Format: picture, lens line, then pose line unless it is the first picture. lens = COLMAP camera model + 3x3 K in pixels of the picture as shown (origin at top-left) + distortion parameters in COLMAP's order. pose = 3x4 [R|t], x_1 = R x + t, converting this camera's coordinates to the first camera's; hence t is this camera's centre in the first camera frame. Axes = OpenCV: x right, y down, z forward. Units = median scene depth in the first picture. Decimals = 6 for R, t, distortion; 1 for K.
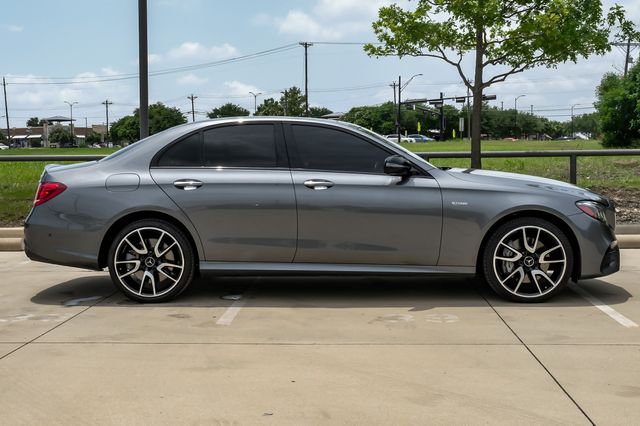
lens RADIAL K [[1225.3, 0, 279.4], [0, 1225.3, 211.0], [0, 0, 1]] dist [0.077645, 0.228503]
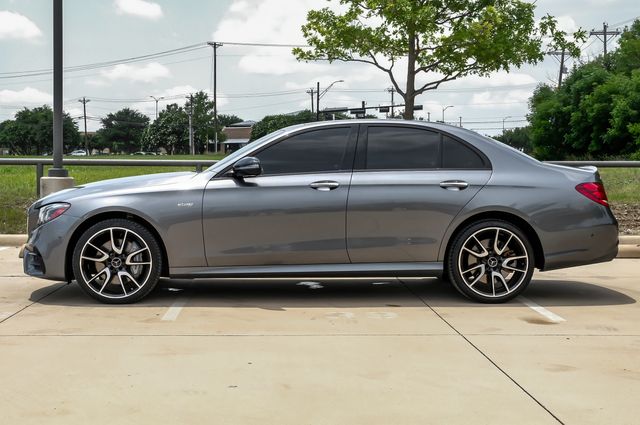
lens RADIAL K [[1436.1, 0, 320.6], [0, 1436.1, 183.6], [0, 0, 1]] dist [0.244504, -0.065463]
pose [[0.994120, 0.013016, 0.107497, -0.029916], [-0.008861, 0.999198, -0.039039, 0.014619], [-0.107919, 0.037857, 0.993439, -0.119688]]
